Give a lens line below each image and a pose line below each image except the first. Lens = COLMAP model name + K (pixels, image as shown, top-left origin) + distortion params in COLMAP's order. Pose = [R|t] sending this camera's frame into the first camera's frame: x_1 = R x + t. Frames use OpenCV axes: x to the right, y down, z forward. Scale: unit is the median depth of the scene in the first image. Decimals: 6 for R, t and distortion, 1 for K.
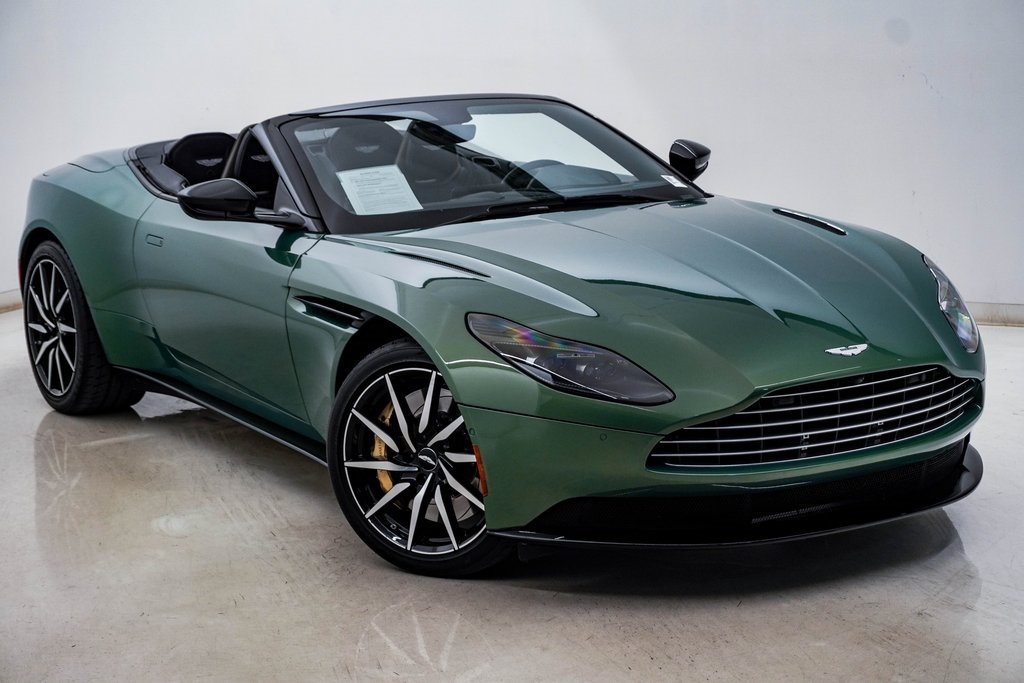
lens RADIAL K [[2187.7, 0, 512.5], [0, 2187.7, 338.3], [0, 0, 1]] dist [0.009362, 0.000000]
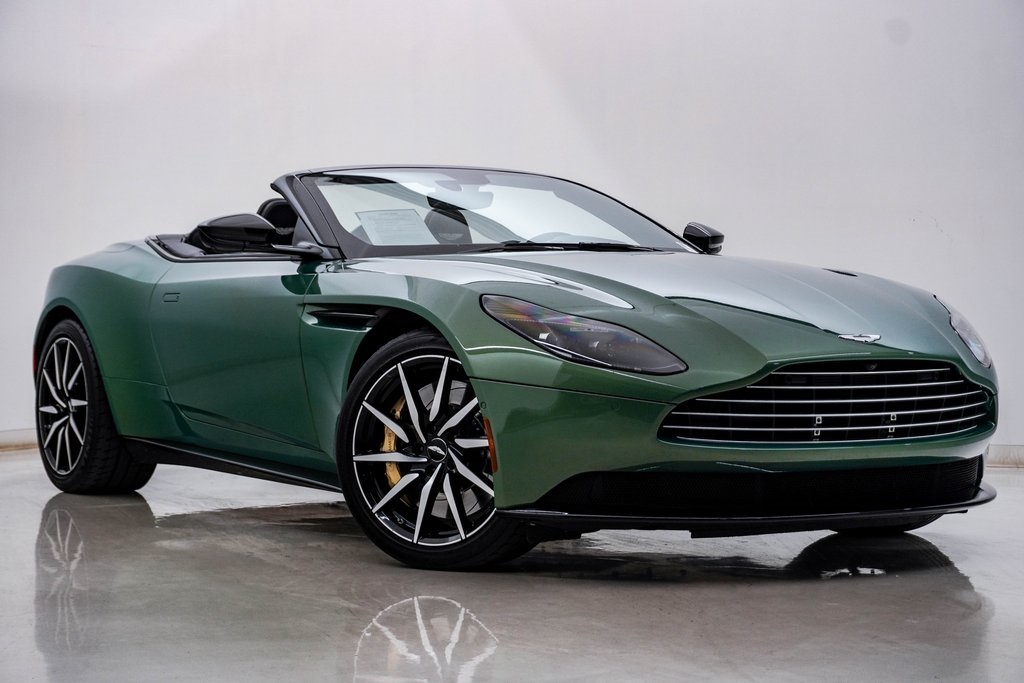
lens RADIAL K [[2187.7, 0, 519.1], [0, 2187.7, 338.6], [0, 0, 1]] dist [0.009362, 0.000000]
pose [[0.999635, 0.026841, -0.003104, 0.000055], [-0.026988, 0.986176, -0.163486, 0.165987], [-0.001327, 0.163510, 0.986541, 0.011726]]
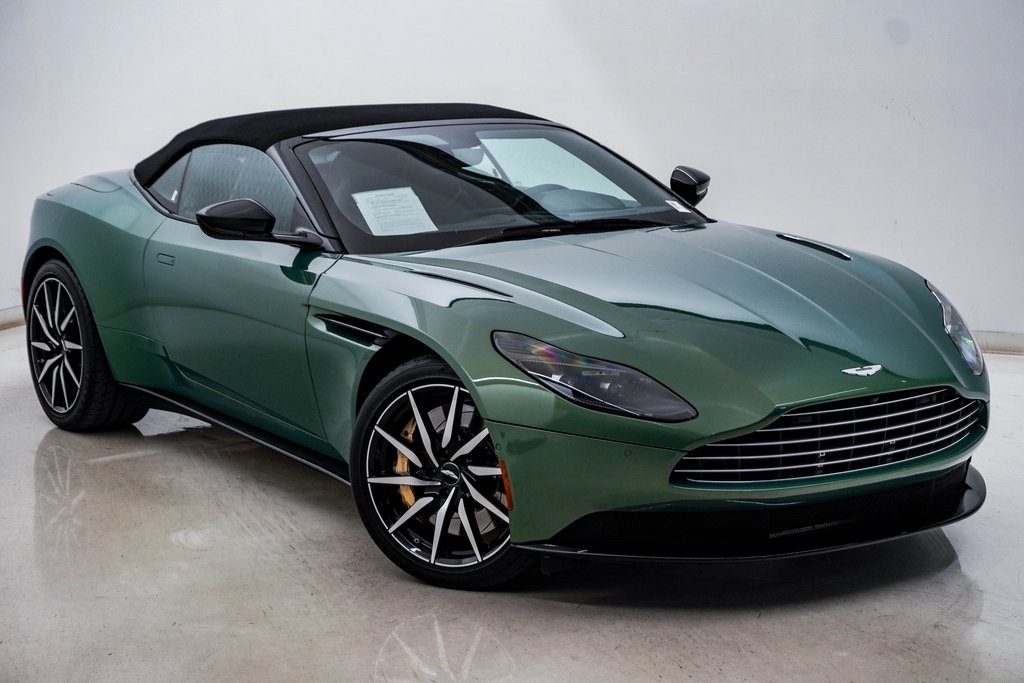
lens RADIAL K [[2187.7, 0, 513.1], [0, 2187.7, 348.4], [0, 0, 1]] dist [0.009362, 0.000000]
pose [[0.999499, 0.008527, 0.030496, -0.041020], [-0.008254, 0.999925, -0.009073, 0.005418], [-0.030571, 0.008817, 0.999494, -0.023791]]
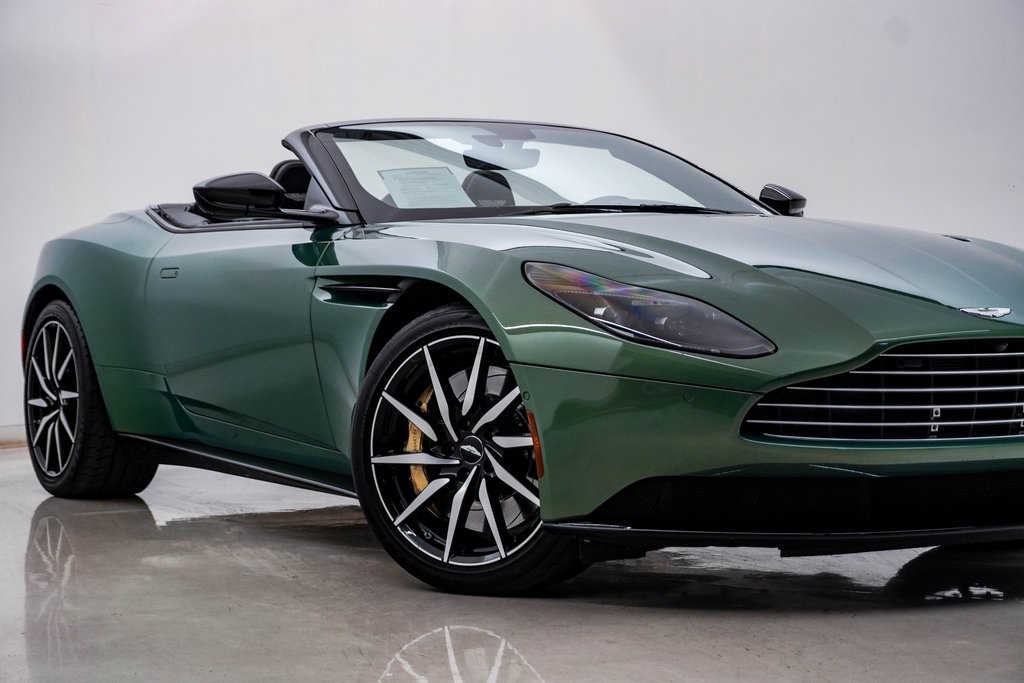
lens RADIAL K [[2187.7, 0, 511.0], [0, 2187.7, 334.1], [0, 0, 1]] dist [0.009362, 0.000000]
pose [[0.999272, 0.022418, -0.030856, 0.000475], [-0.027091, 0.986666, -0.160489, 0.143441], [0.026847, 0.161208, 0.986555, 0.179132]]
